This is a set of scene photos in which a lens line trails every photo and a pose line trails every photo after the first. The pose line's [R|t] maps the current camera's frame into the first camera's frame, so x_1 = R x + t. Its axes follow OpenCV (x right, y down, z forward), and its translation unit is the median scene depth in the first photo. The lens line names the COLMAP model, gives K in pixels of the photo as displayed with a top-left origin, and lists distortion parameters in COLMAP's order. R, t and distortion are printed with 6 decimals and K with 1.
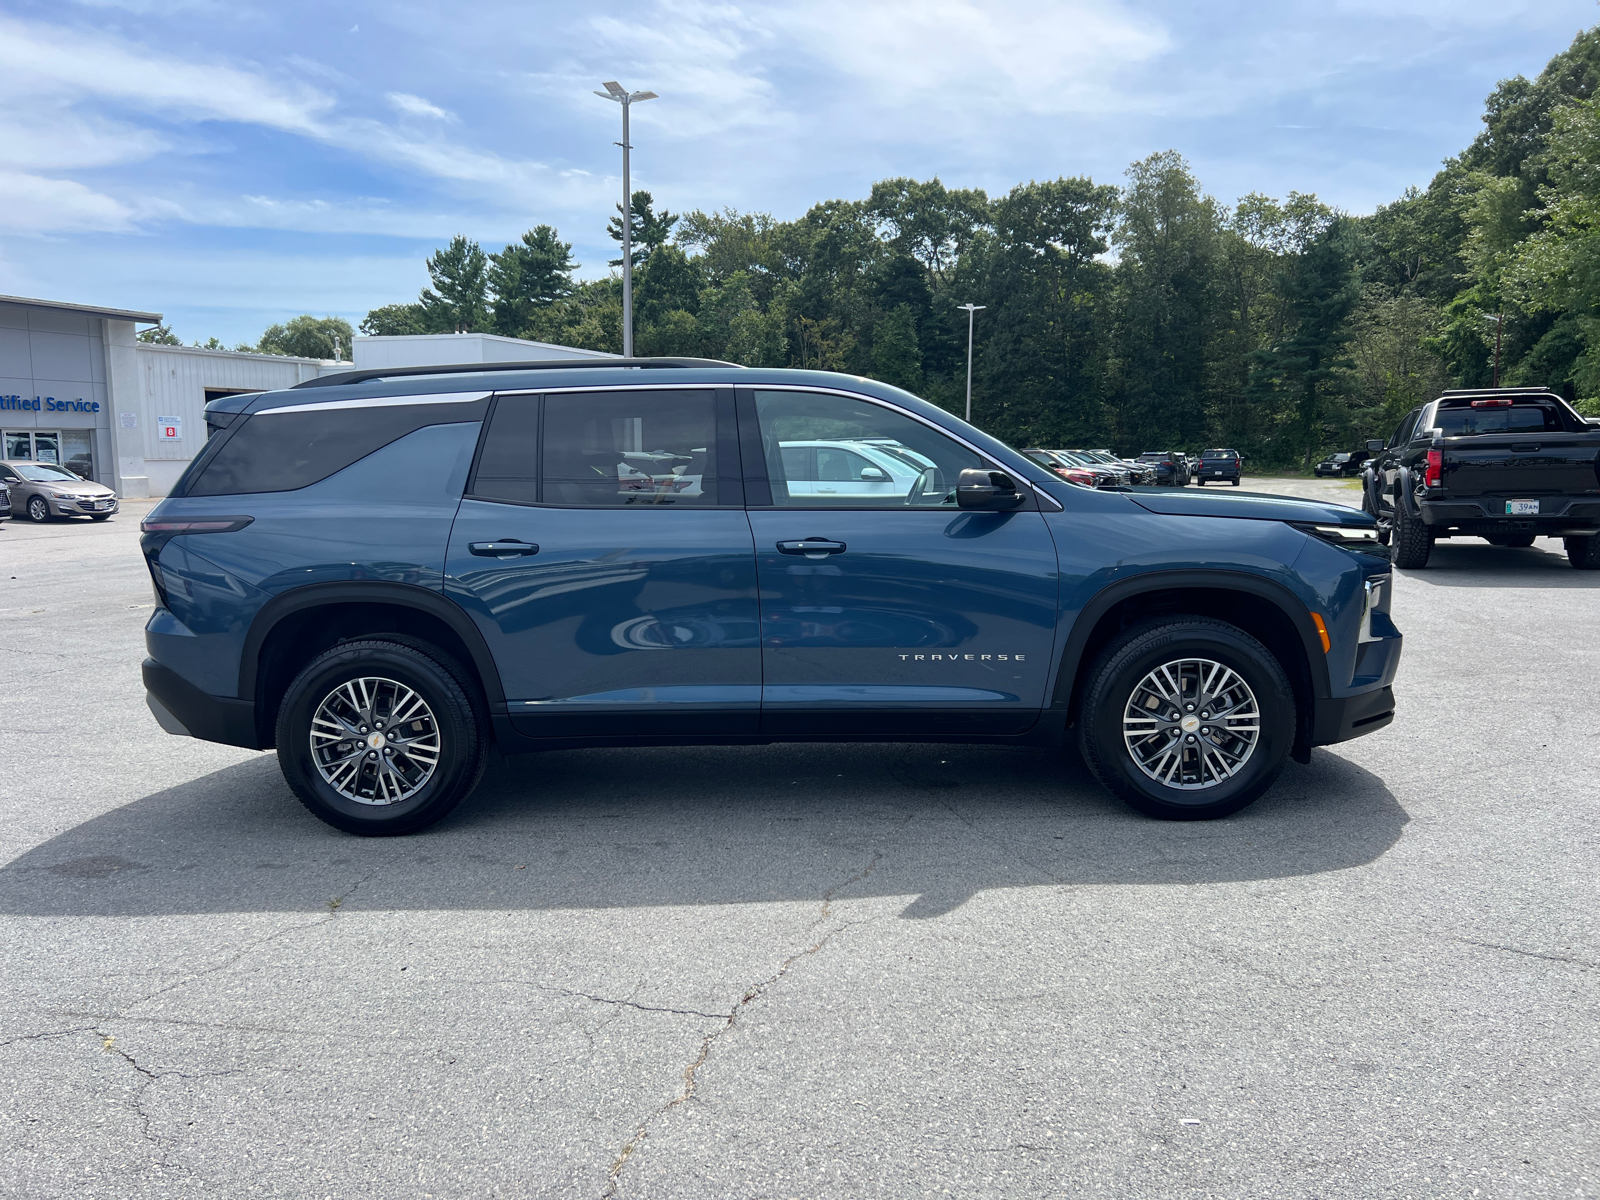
lens RADIAL K [[1189.9, 0, 797.6], [0, 1189.9, 620.3], [0, 0, 1]] dist [0.051069, -0.057494]
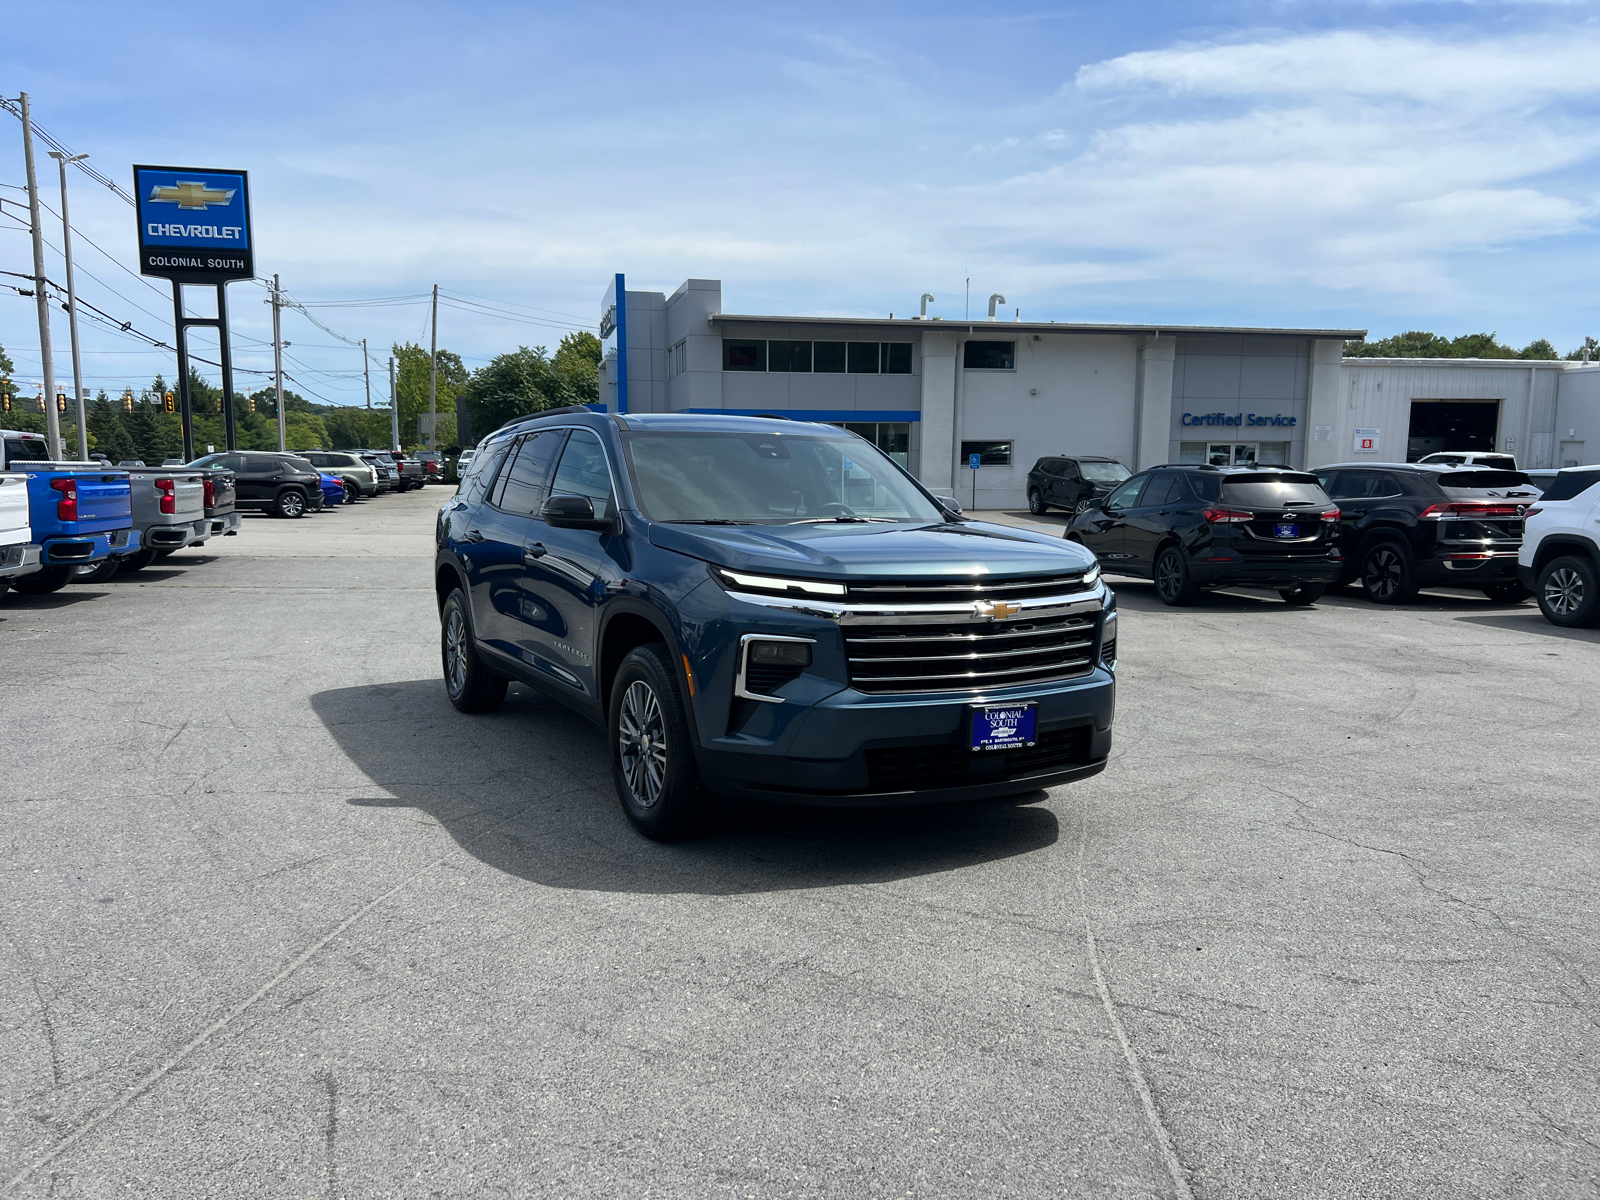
lens RADIAL K [[1225.9, 0, 819.4], [0, 1225.9, 599.5], [0, 0, 1]] dist [0.051938, -0.053788]
pose [[0.505768, 0.109204, -0.855730, 0.170463], [-0.132860, 0.989981, 0.047811, -0.014250], [0.852377, 0.089511, 0.515210, 0.073058]]
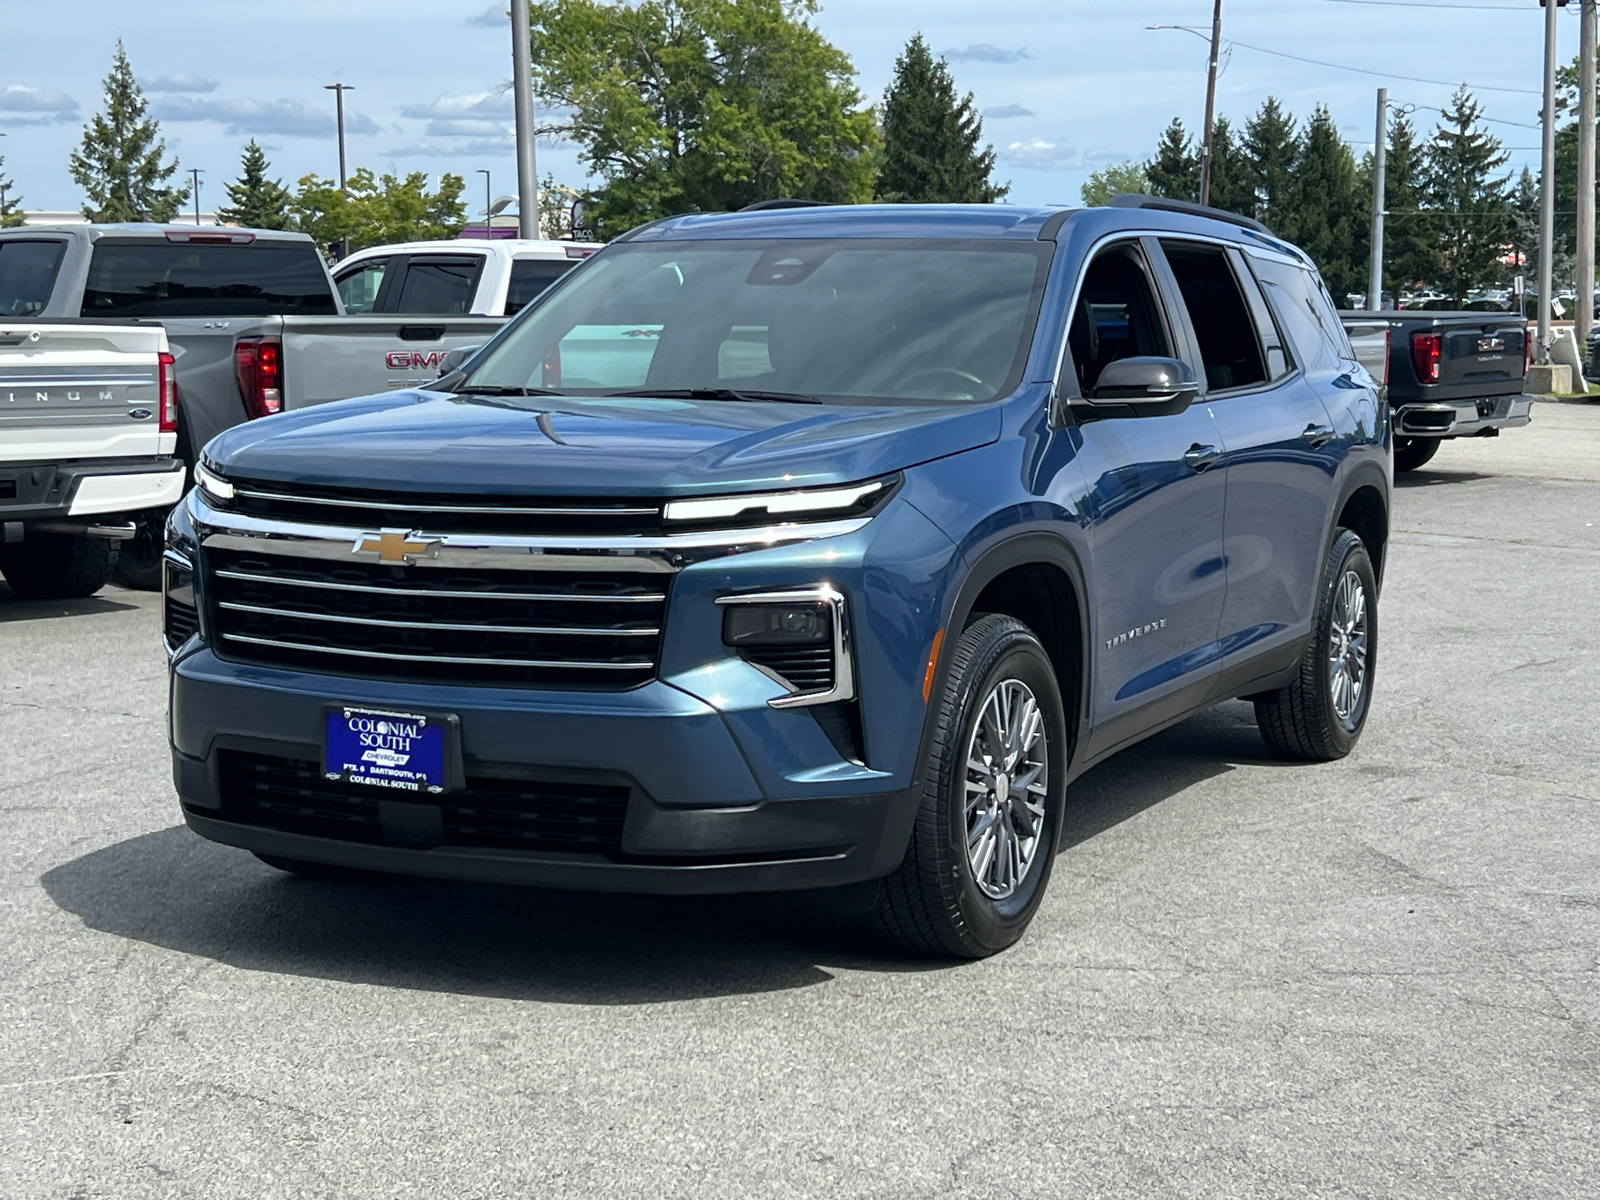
lens RADIAL K [[2599.7, 0, 819.5], [0, 2599.7, 599.8], [0, 0, 1]] dist [0.115256, -0.254734]
pose [[-0.423468, 0.115748, -0.898486, 0.200443], [-0.118907, 0.976121, 0.181792, -0.037950], [0.898074, 0.183820, -0.399592, 0.242920]]
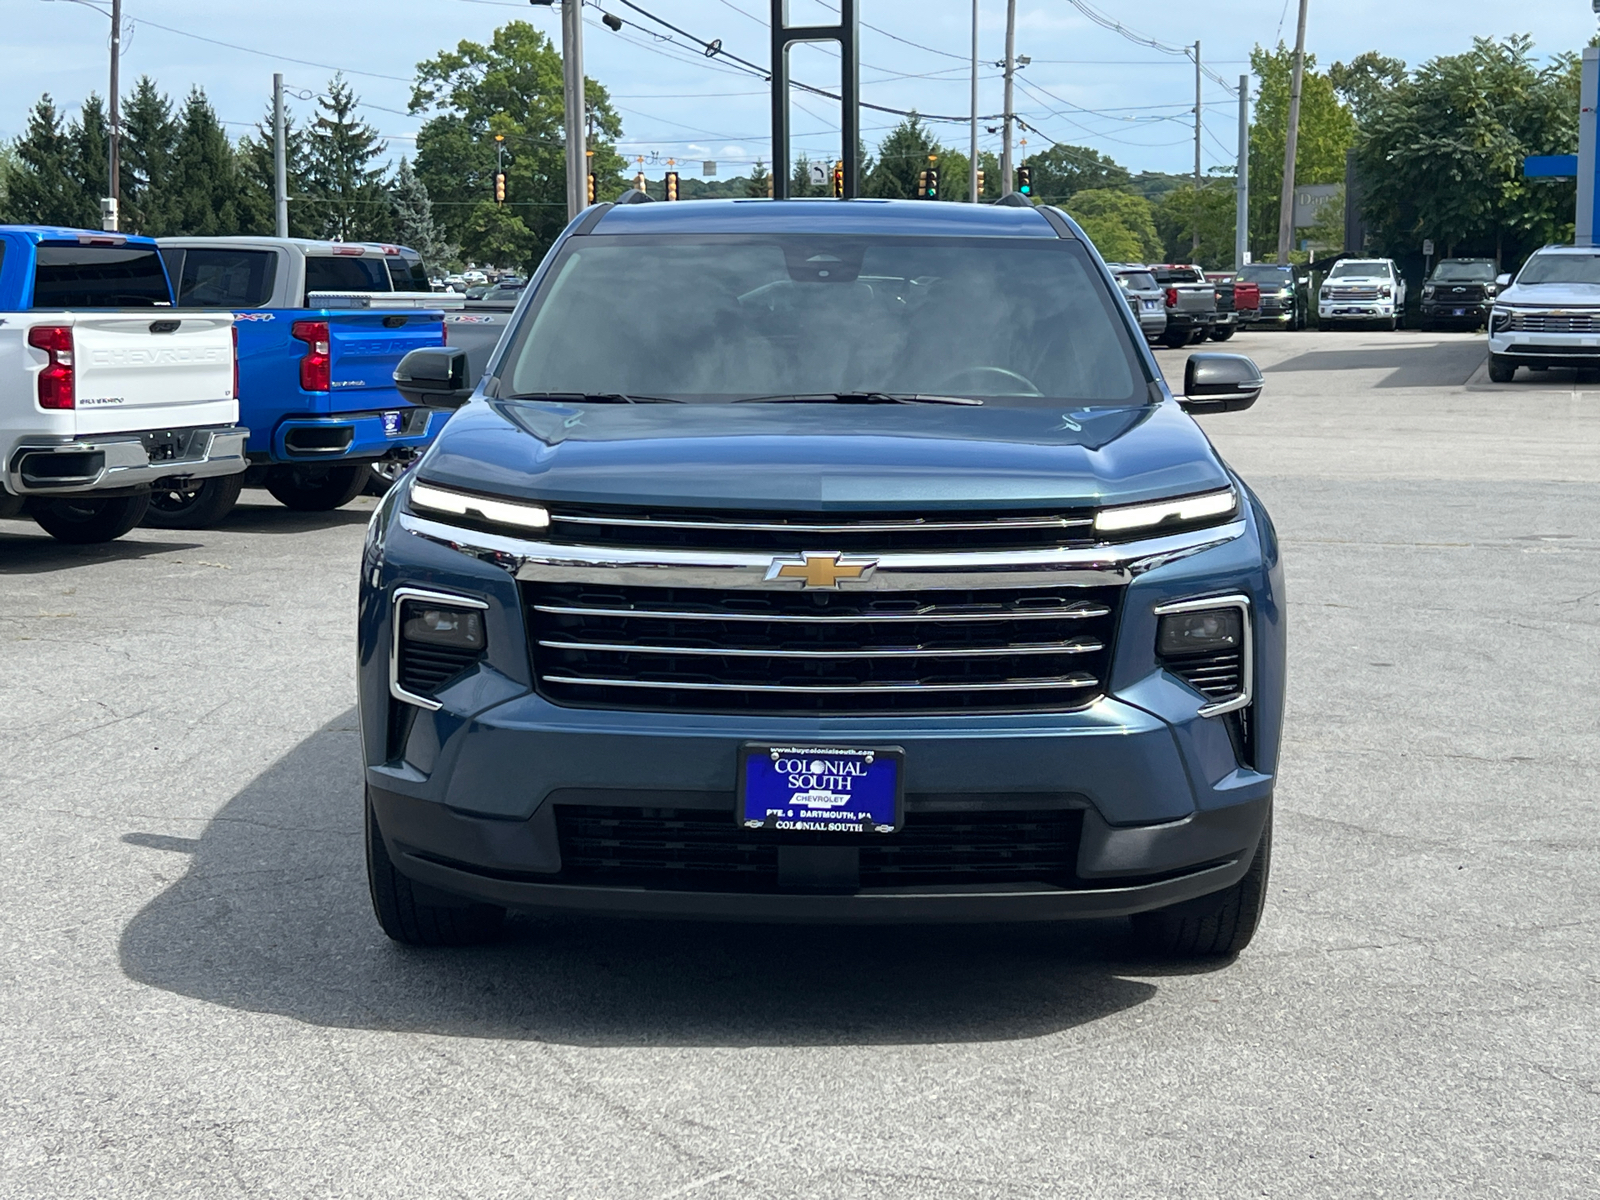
lens RADIAL K [[2599.7, 0, 819.5], [0, 2599.7, 599.8], [0, 0, 1]] dist [0.115256, -0.254734]
pose [[0.009851, 0.131740, -0.991235, 0.213888], [-0.139443, 0.981779, 0.129098, -0.026577], [0.990181, 0.136950, 0.028041, 0.152216]]
